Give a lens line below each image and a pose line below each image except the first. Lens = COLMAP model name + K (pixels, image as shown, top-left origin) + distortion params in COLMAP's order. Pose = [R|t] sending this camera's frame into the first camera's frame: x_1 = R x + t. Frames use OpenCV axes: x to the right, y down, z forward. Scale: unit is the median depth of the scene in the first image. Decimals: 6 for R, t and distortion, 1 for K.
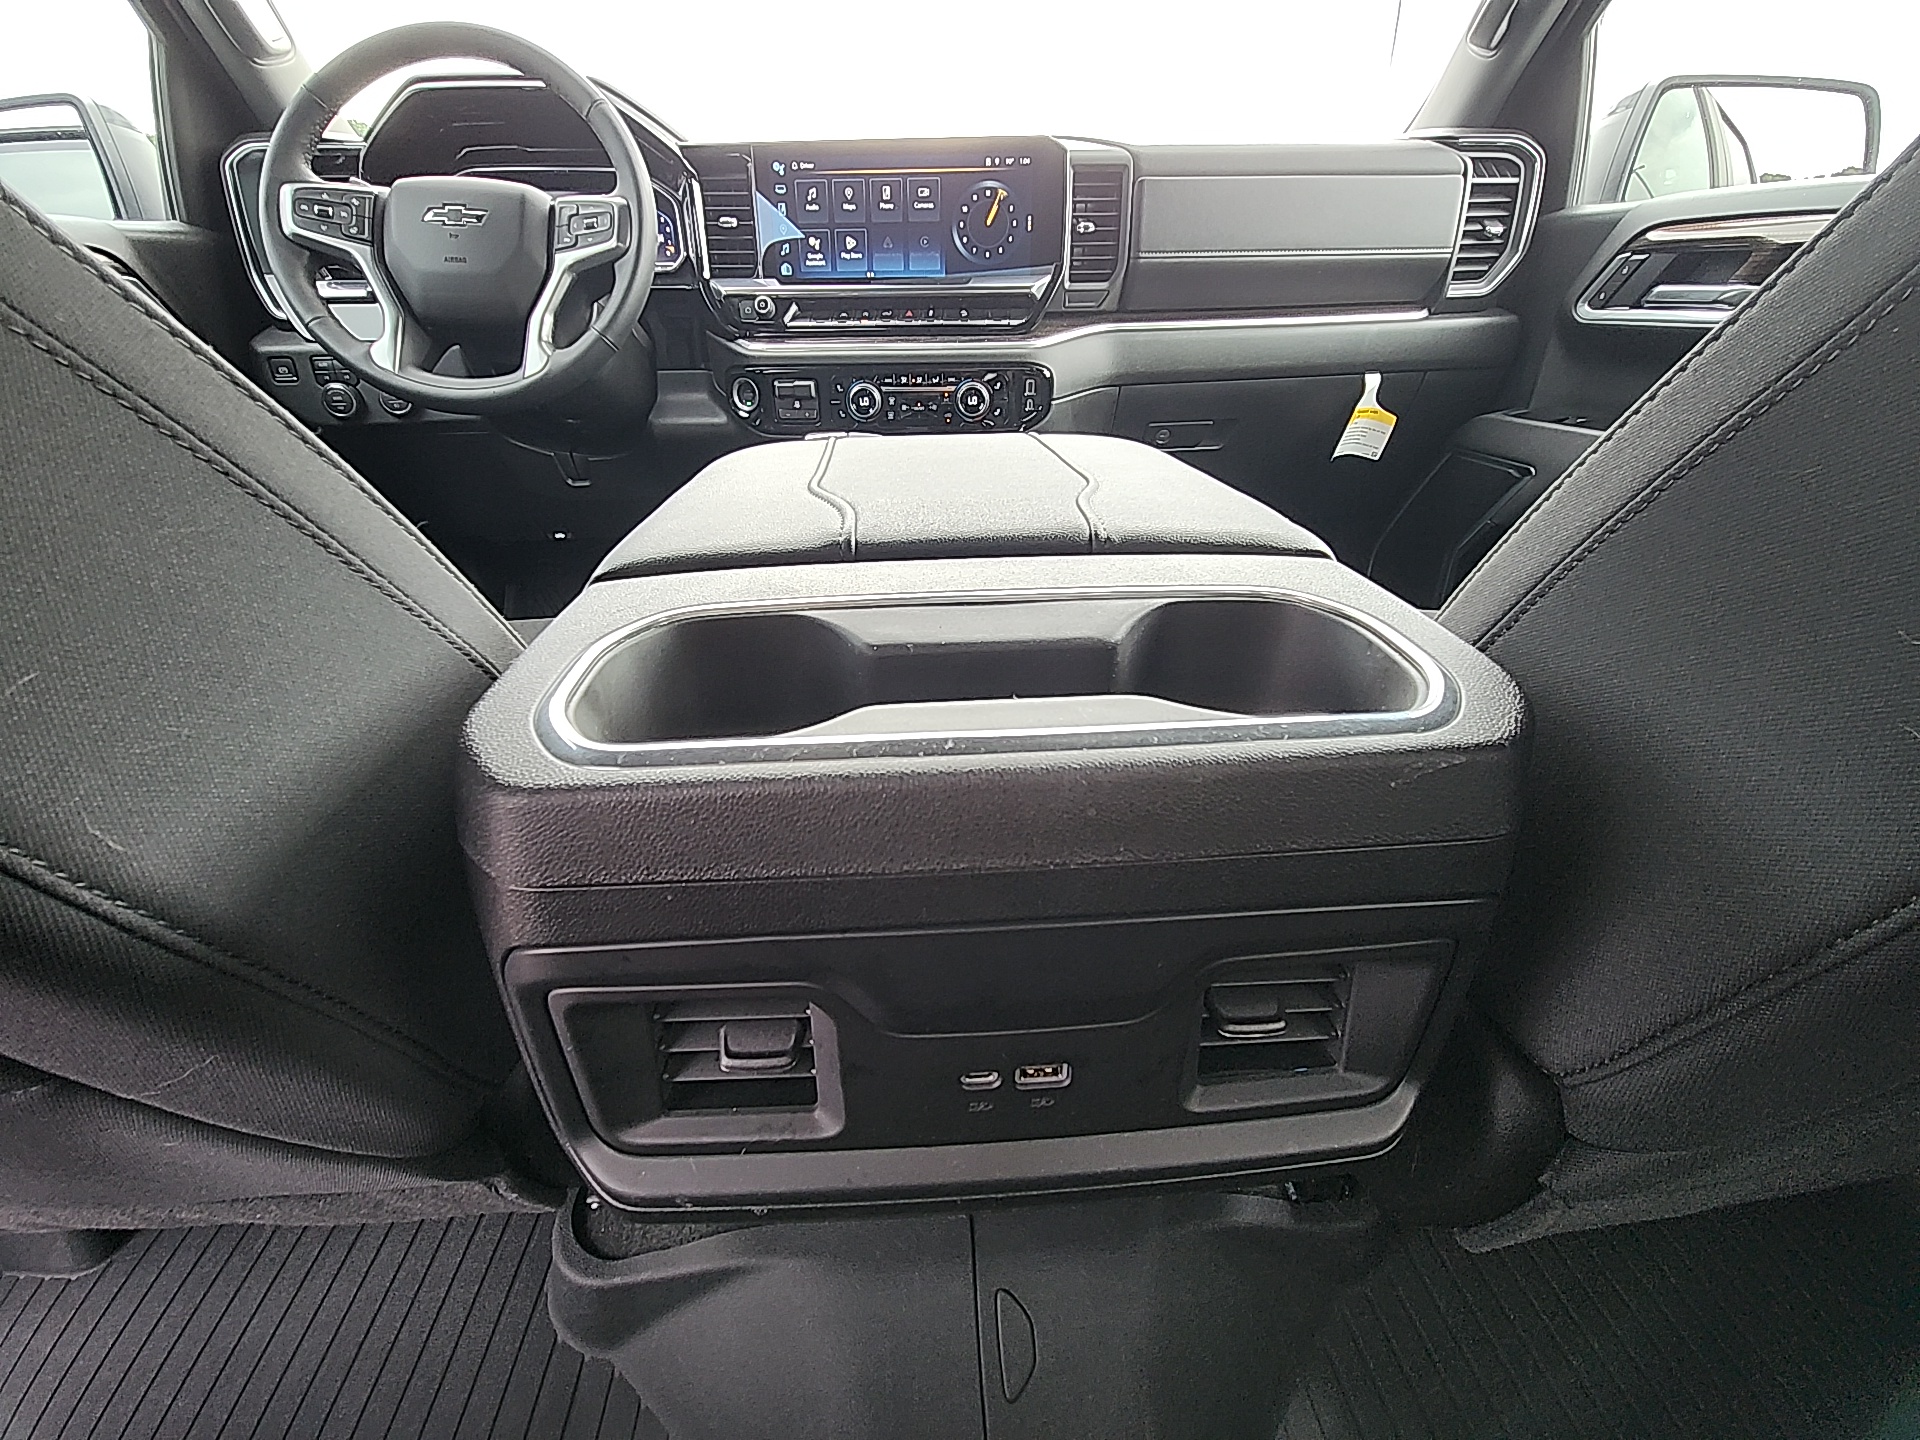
lens RADIAL K [[770.0, 0, 953.9], [0, 770.0, 700.4], [0, 0, 1]] dist [0.005486, -0.000296]
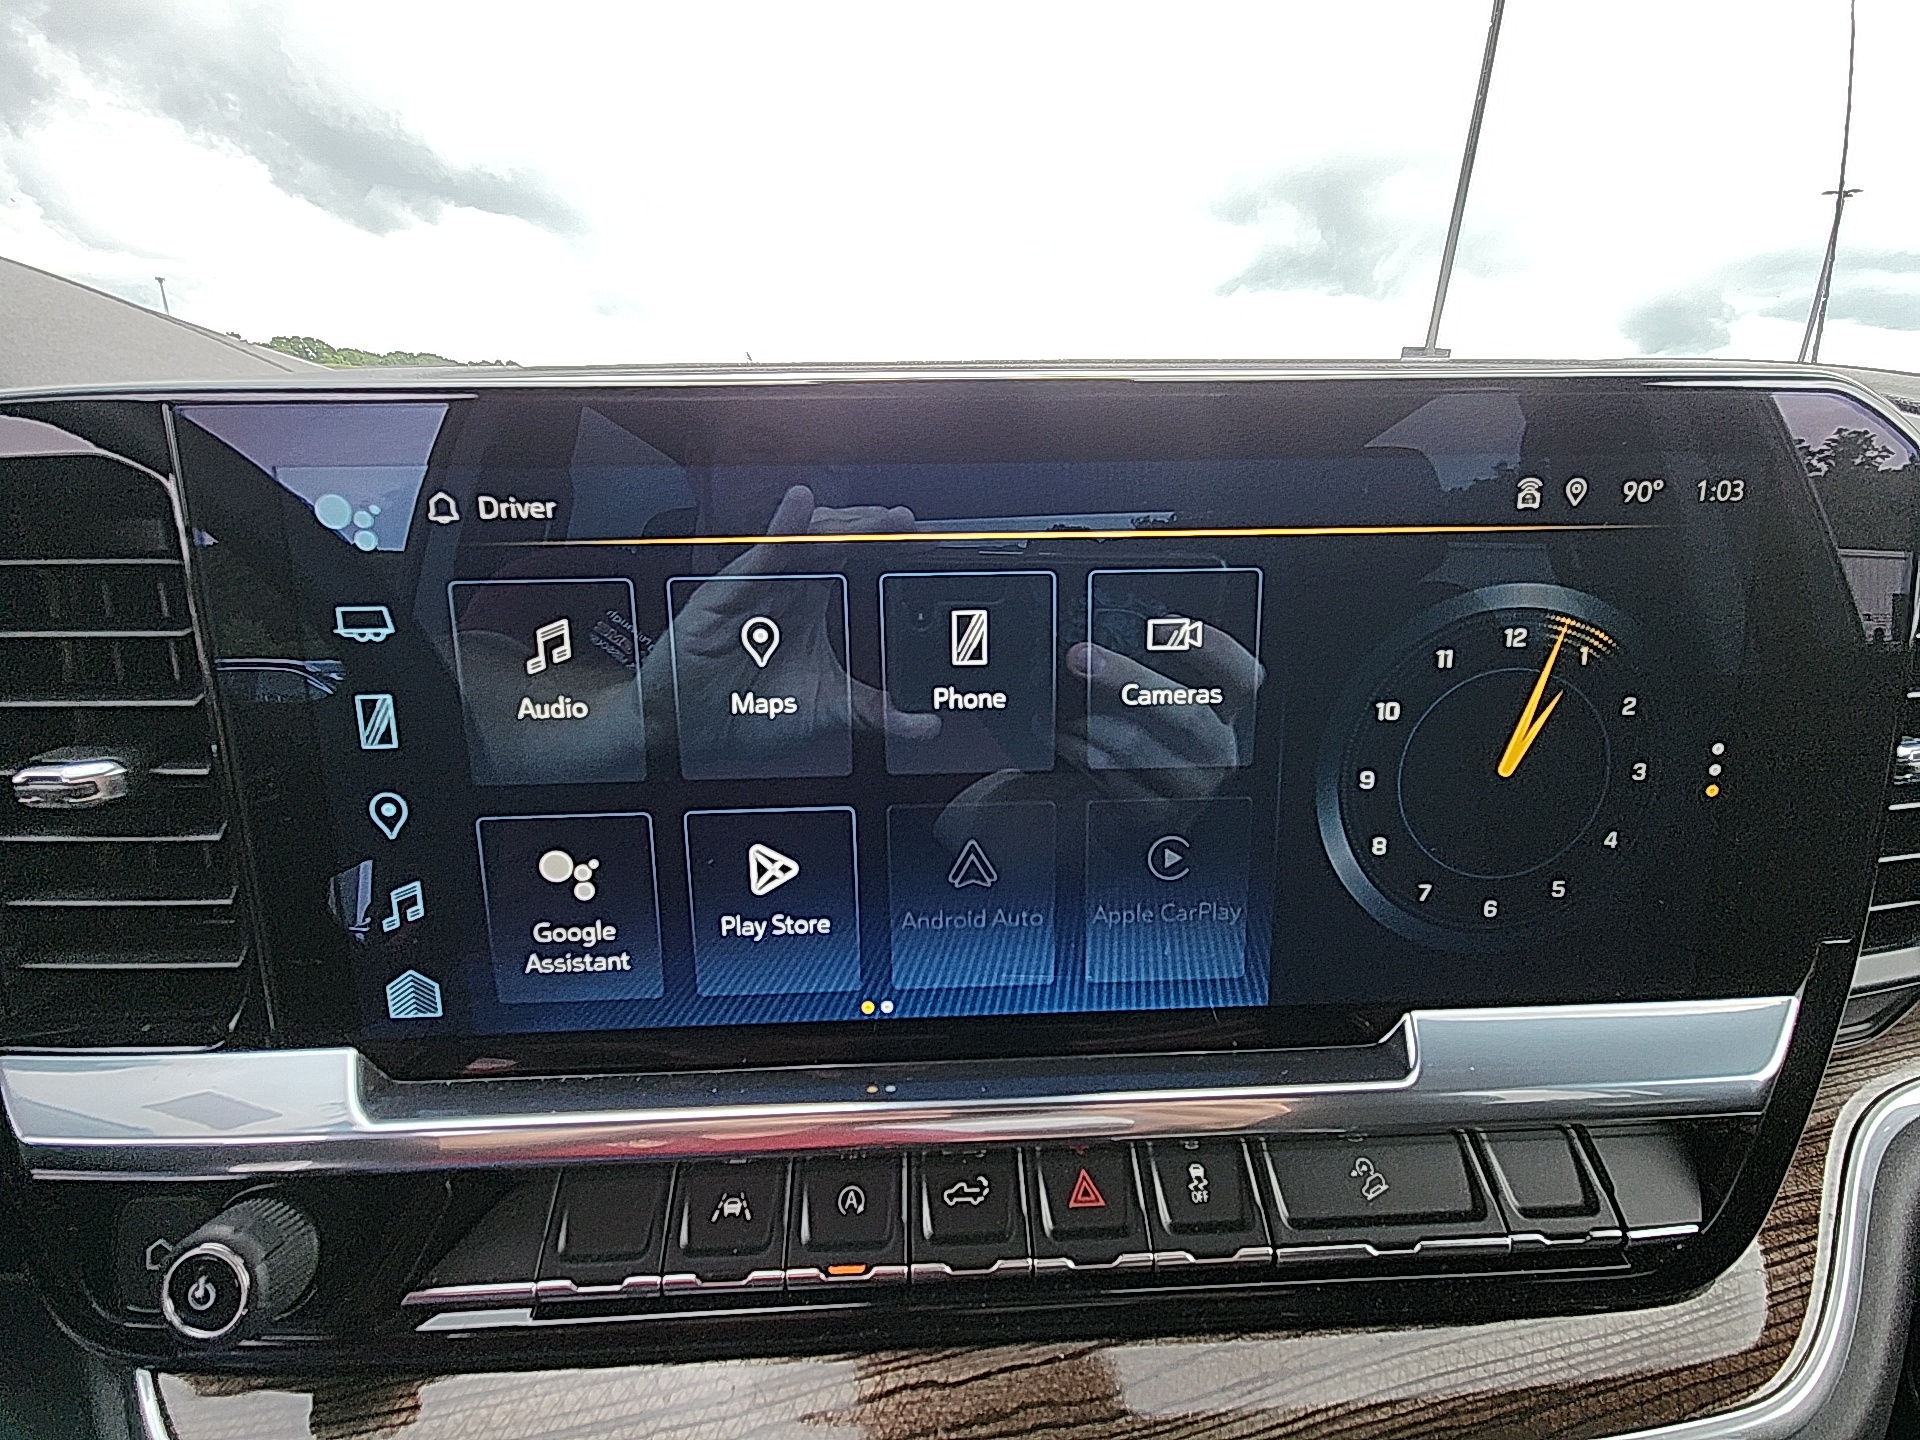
lens RADIAL K [[774.5, 0, 951.6], [0, 774.5, 703.1], [0, 0, 1]] dist [0.006021, -0.003893]
pose [[0.995866, -0.026184, 0.086982, -0.105586], [0.043786, 0.977337, -0.207111, -0.590861], [-0.079587, 0.210064, 0.974443, 0.806264]]
